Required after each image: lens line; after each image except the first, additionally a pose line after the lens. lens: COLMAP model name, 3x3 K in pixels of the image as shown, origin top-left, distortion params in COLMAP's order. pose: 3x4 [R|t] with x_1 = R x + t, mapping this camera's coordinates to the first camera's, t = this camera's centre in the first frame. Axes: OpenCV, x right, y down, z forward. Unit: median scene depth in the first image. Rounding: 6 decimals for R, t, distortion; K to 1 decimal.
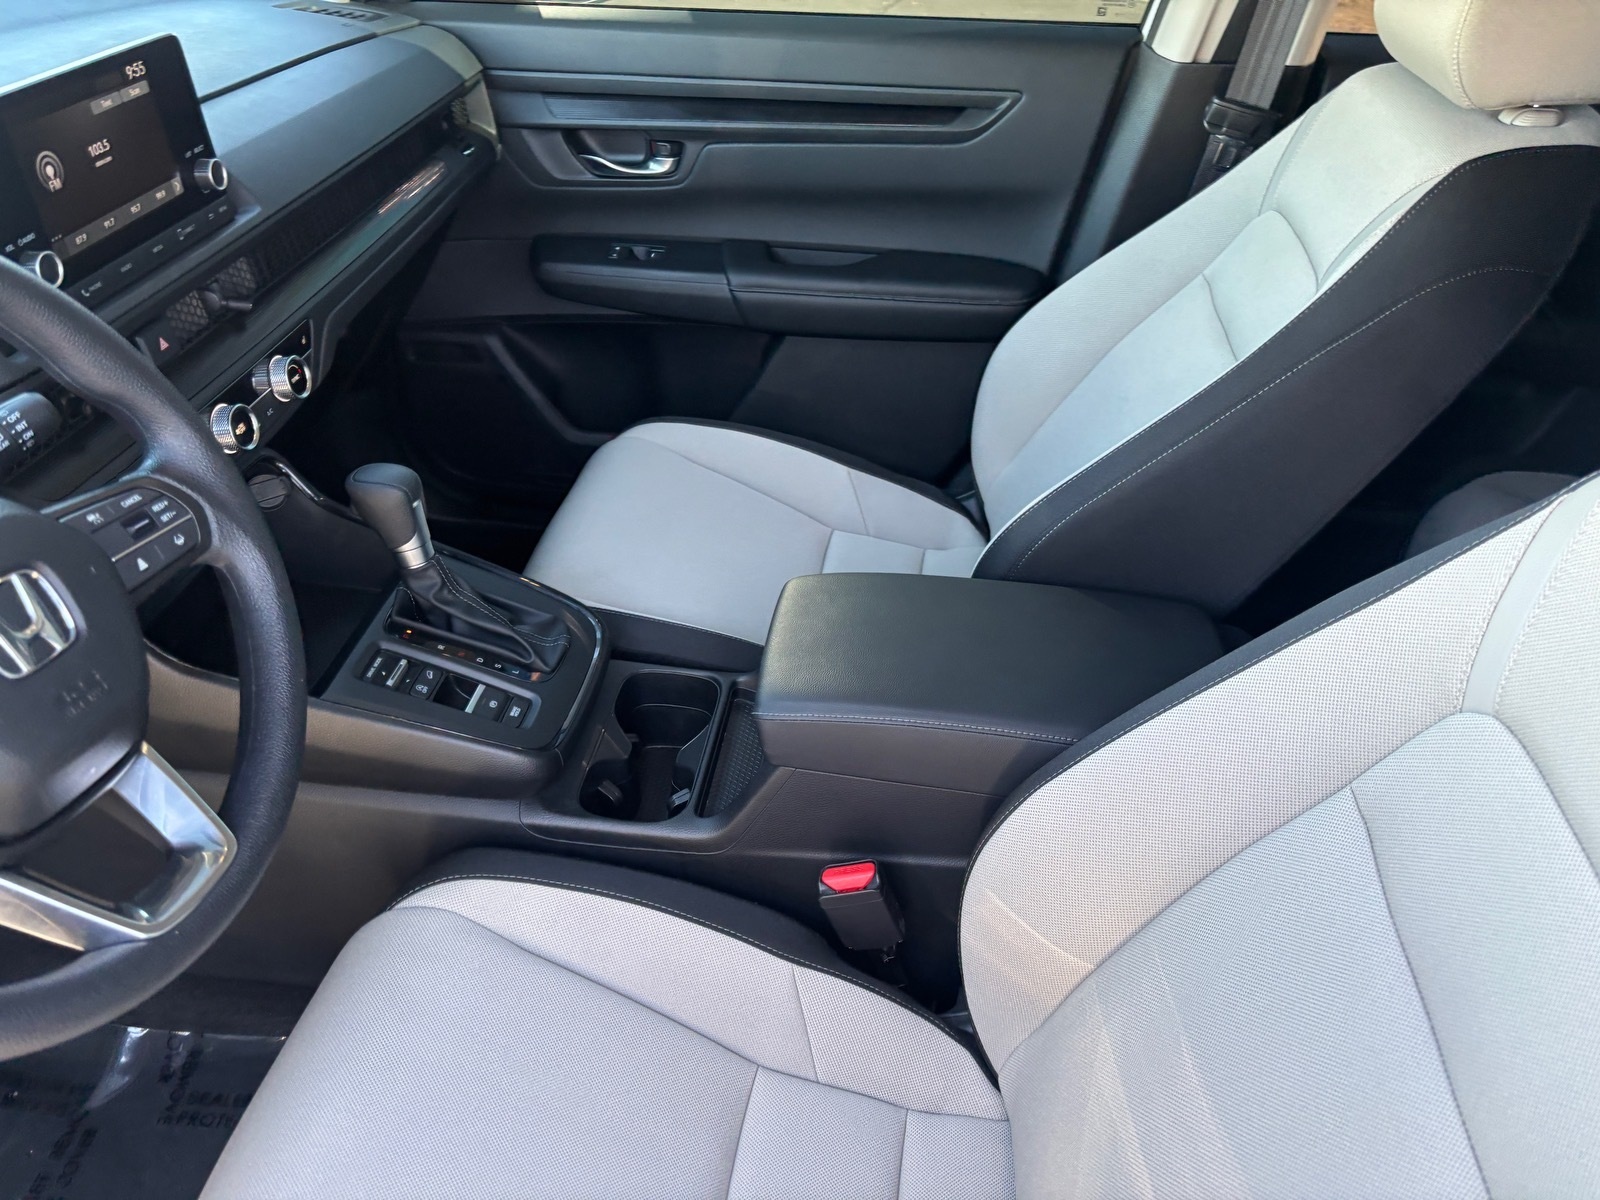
lens RADIAL K [[1196.4, 0, 795.4], [0, 1196.4, 601.4], [0, 0, 1]] dist [0.025708, -0.022017]
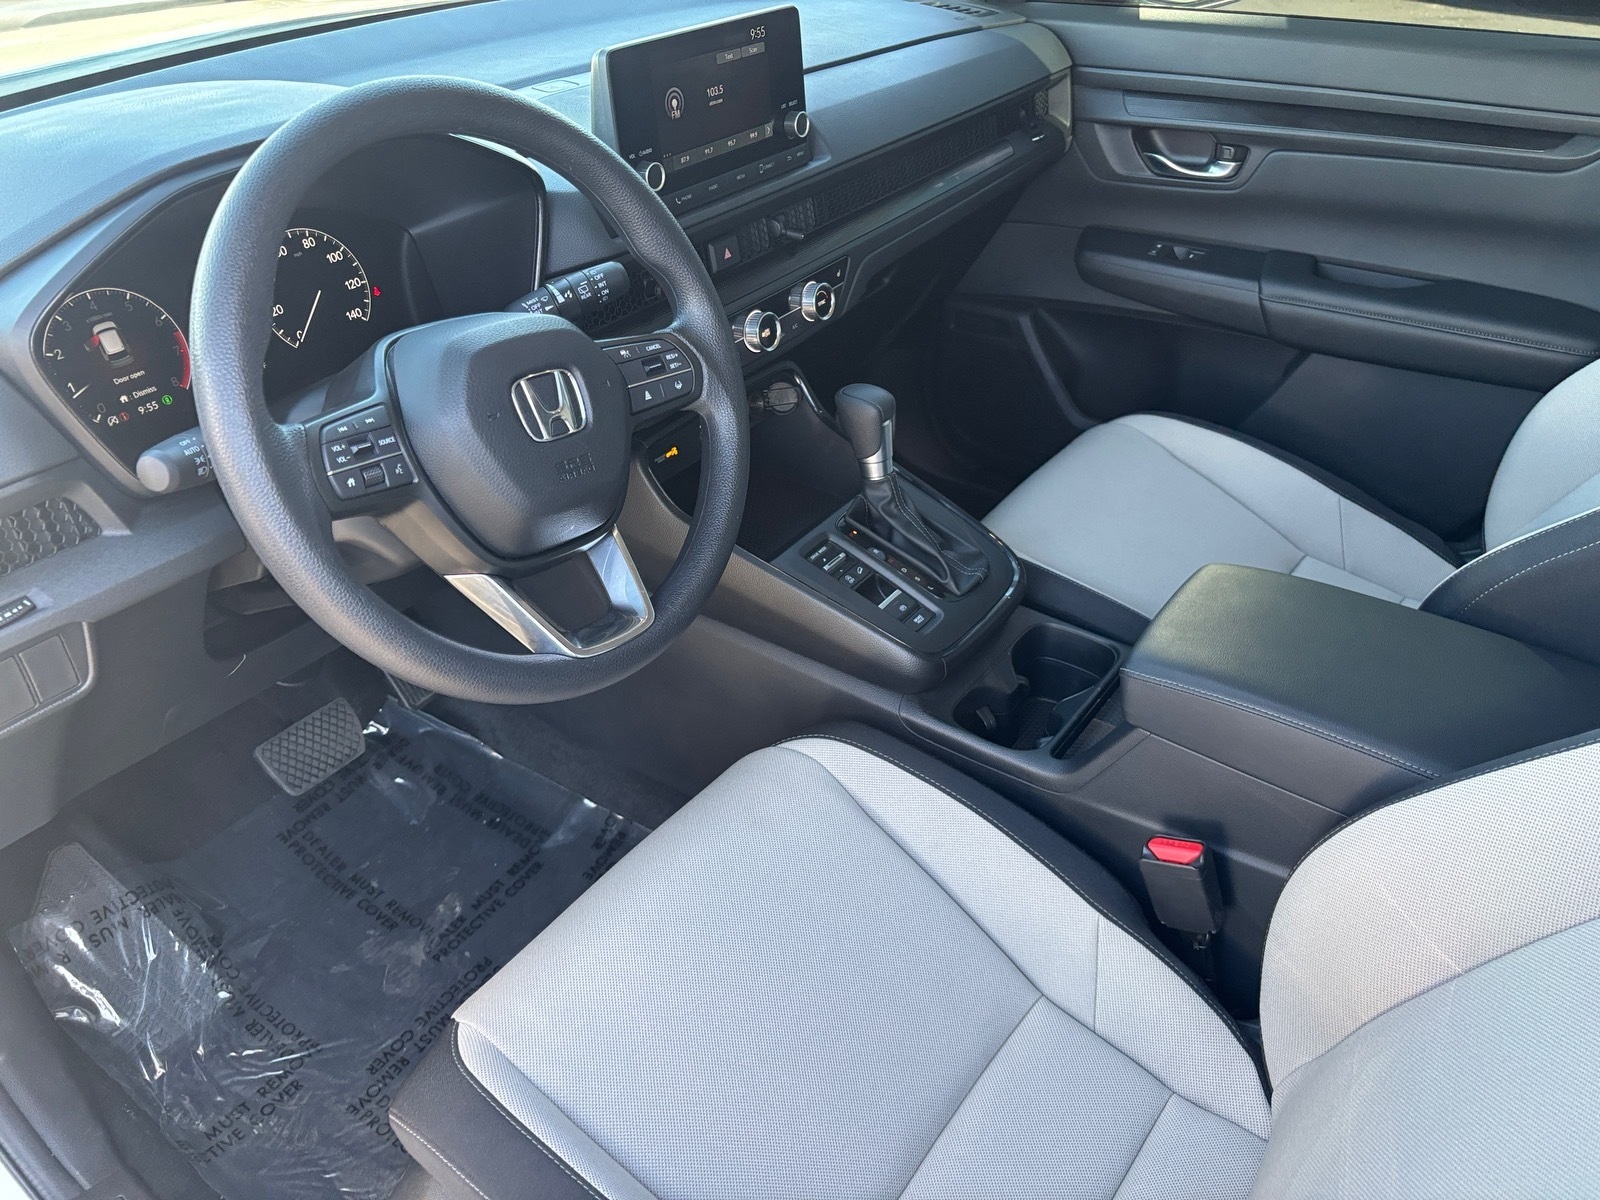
lens RADIAL K [[1196.4, 0, 795.4], [0, 1196.4, 601.4], [0, 0, 1]] dist [0.025708, -0.022017]
pose [[0.877838, 0.240465, -0.414218, 0.121201], [-0.248006, 0.968074, 0.036403, 0.062794], [0.409748, 0.070773, 0.909449, -0.063989]]
